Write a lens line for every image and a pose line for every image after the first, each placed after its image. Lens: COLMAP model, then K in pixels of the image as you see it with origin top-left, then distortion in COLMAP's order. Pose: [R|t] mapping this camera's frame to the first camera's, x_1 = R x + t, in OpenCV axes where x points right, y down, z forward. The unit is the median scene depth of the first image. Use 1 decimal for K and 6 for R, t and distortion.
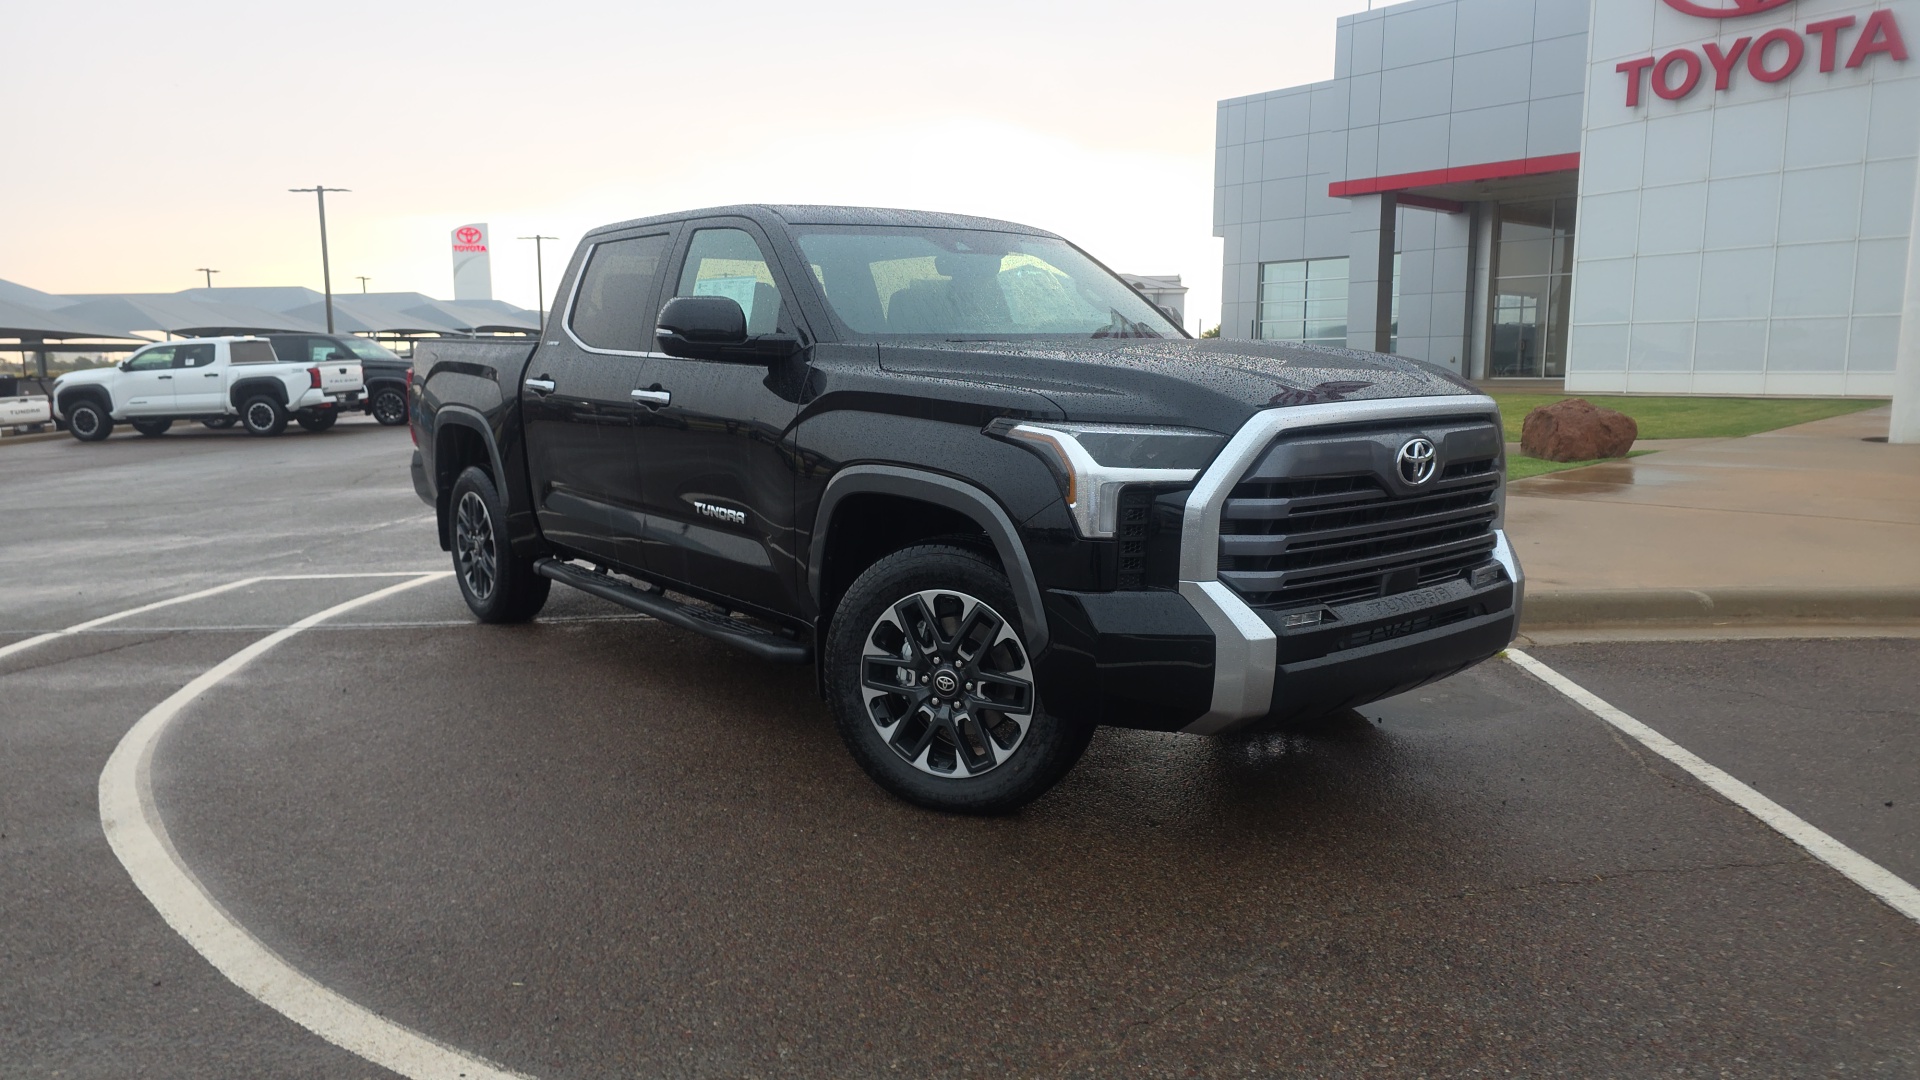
lens RADIAL K [[1269.0, 0, 938.3], [0, 1269.0, 523.6], [0, 0, 1]] dist [0.074207, -0.068513]
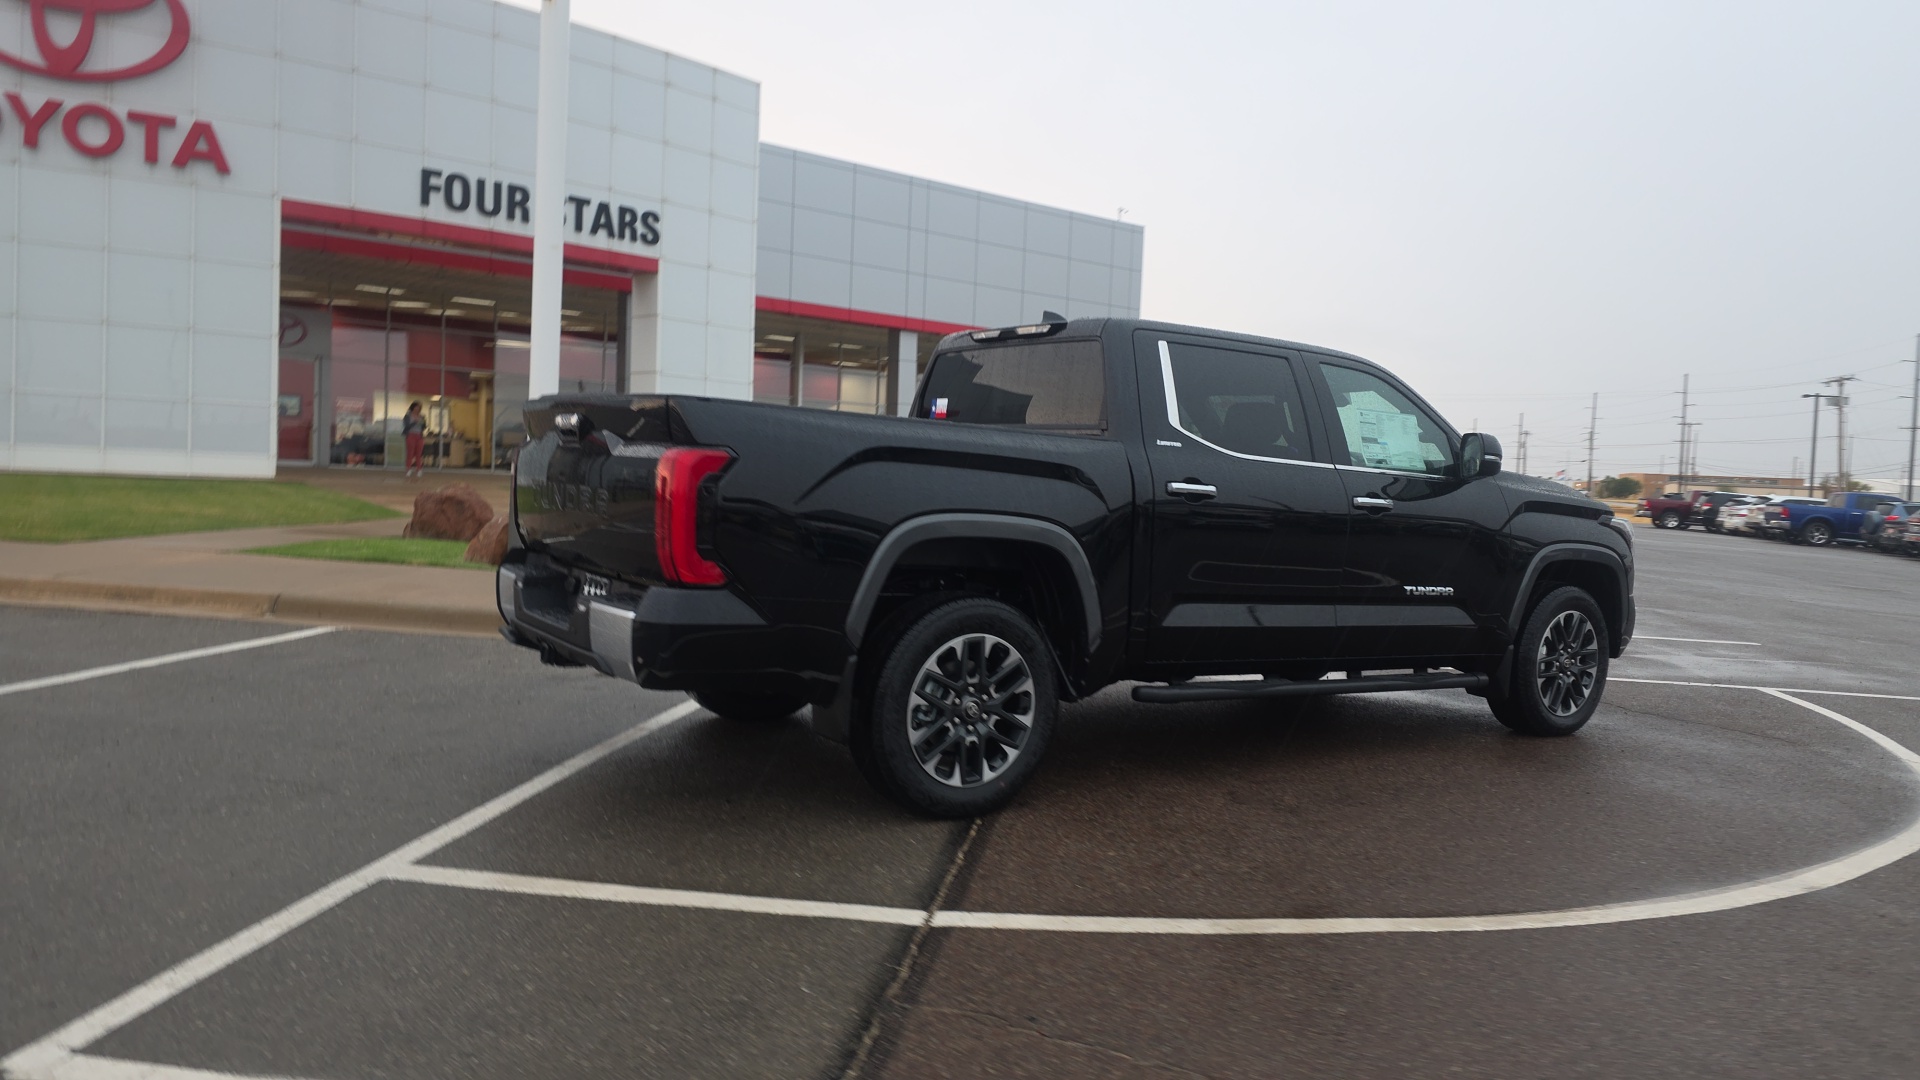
lens RADIAL K [[1269.0, 0, 1012.0], [0, 1269.0, 520.5], [0, 0, 1]] dist [0.090059, -0.097954]
pose [[0.059201, -0.025062, 0.997931, -1.406716], [0.081015, 0.996508, 0.020221, -0.131814], [-0.994953, 0.079650, 0.061024, 1.244845]]
